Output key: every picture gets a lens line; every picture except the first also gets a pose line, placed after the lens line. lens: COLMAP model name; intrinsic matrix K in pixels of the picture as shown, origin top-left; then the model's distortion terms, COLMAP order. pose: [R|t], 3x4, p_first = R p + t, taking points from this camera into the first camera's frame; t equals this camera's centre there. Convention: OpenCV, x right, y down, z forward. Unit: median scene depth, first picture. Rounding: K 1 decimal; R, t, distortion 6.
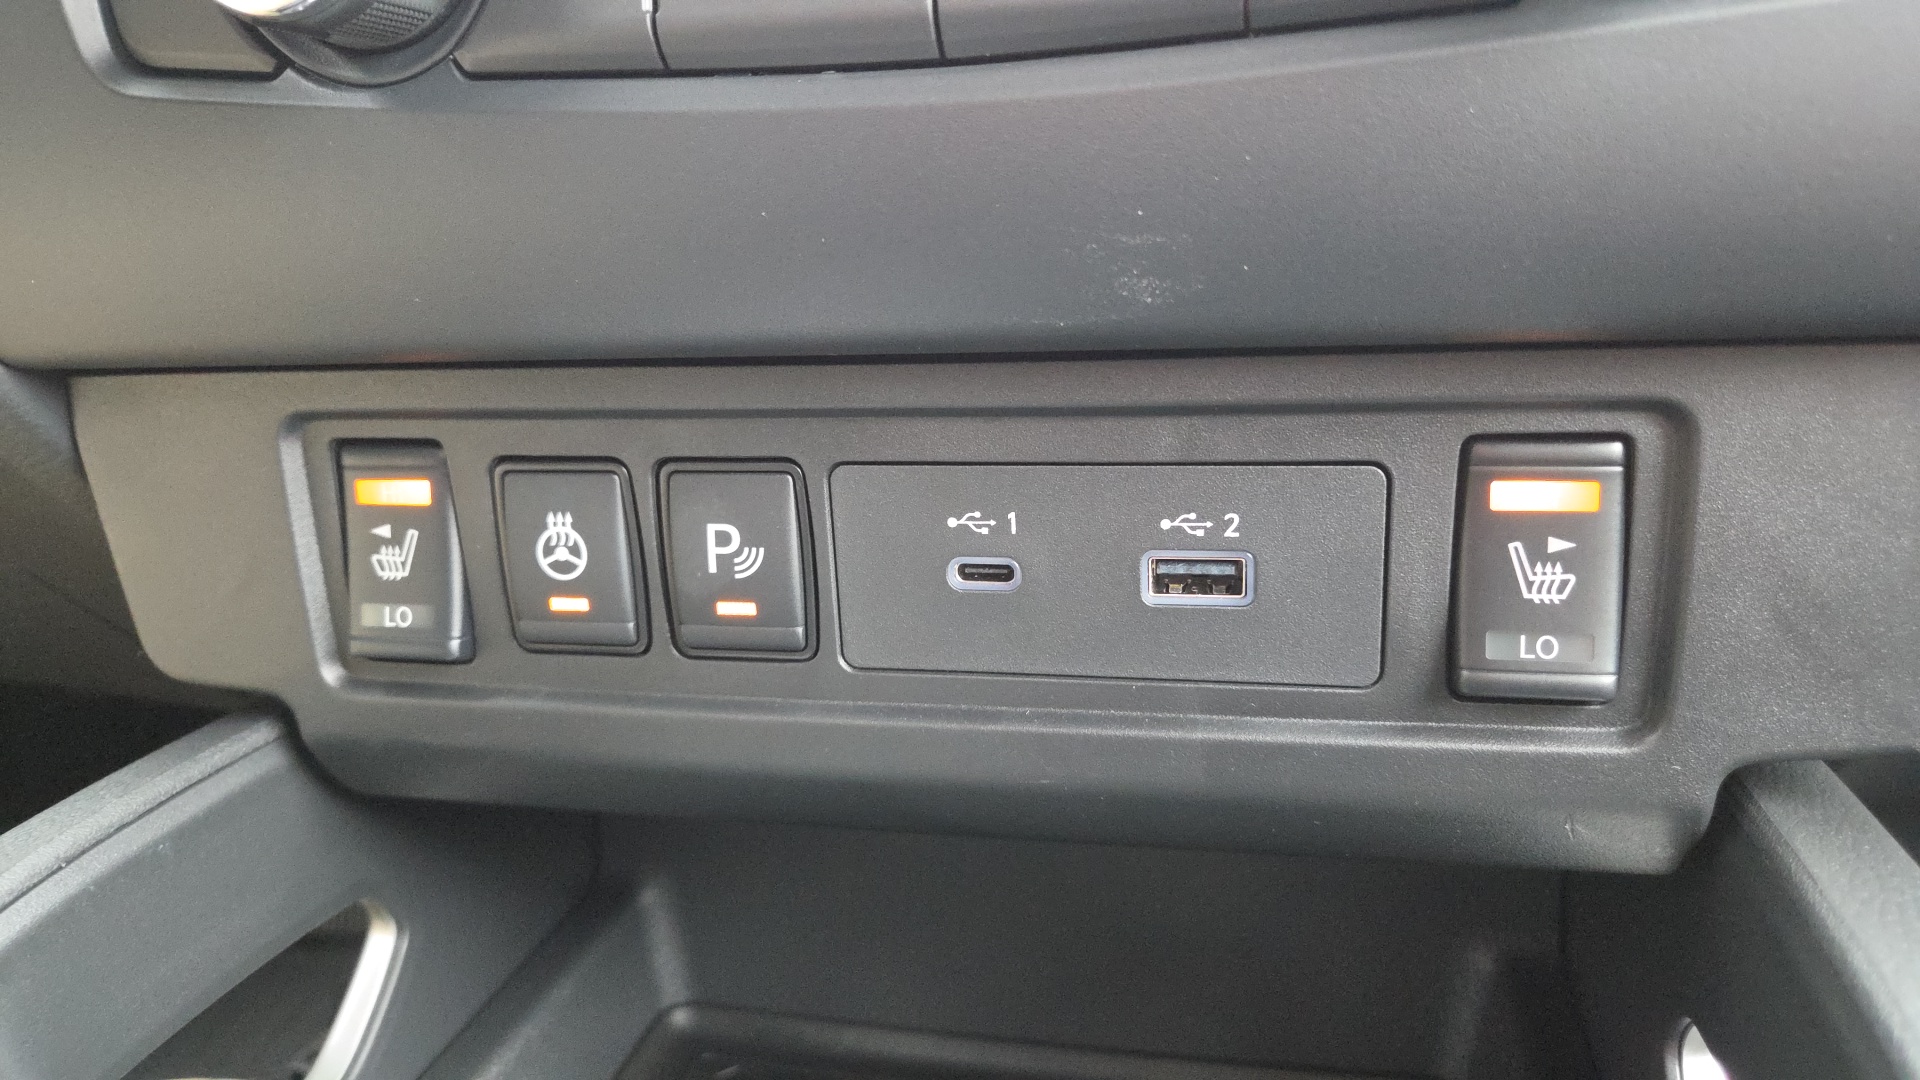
lens RADIAL K [[1299.8, 0, 982.9], [0, 1299.8, 538.9], [0, 0, 1]] dist [0.043321, -0.046440]
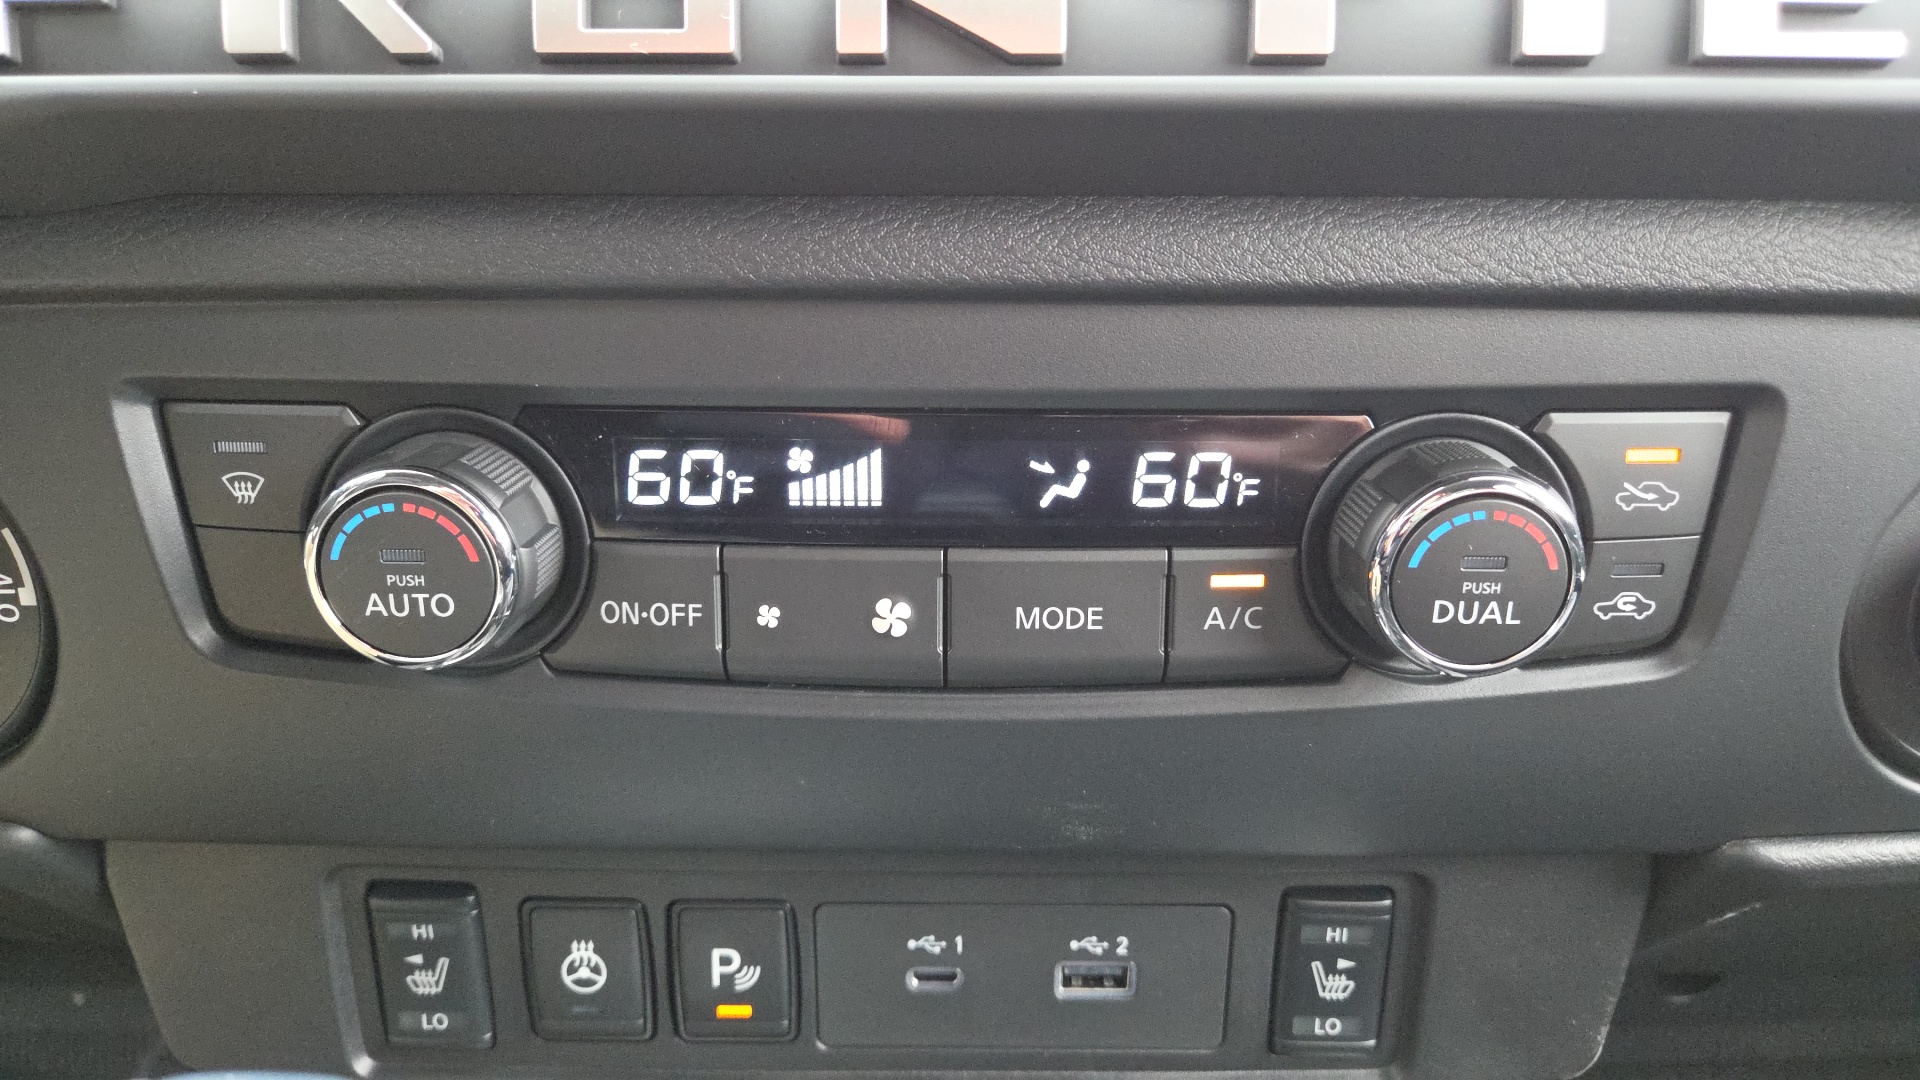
lens RADIAL K [[1299.8, 0, 982.9], [0, 1299.8, 538.9], [0, 0, 1]] dist [0.043321, -0.046440]
pose [[0.974232, -0.004824, 0.225495, -0.243024], [-0.012139, 0.997201, 0.073777, -0.505702], [-0.225220, -0.074613, 0.971447, -0.247860]]
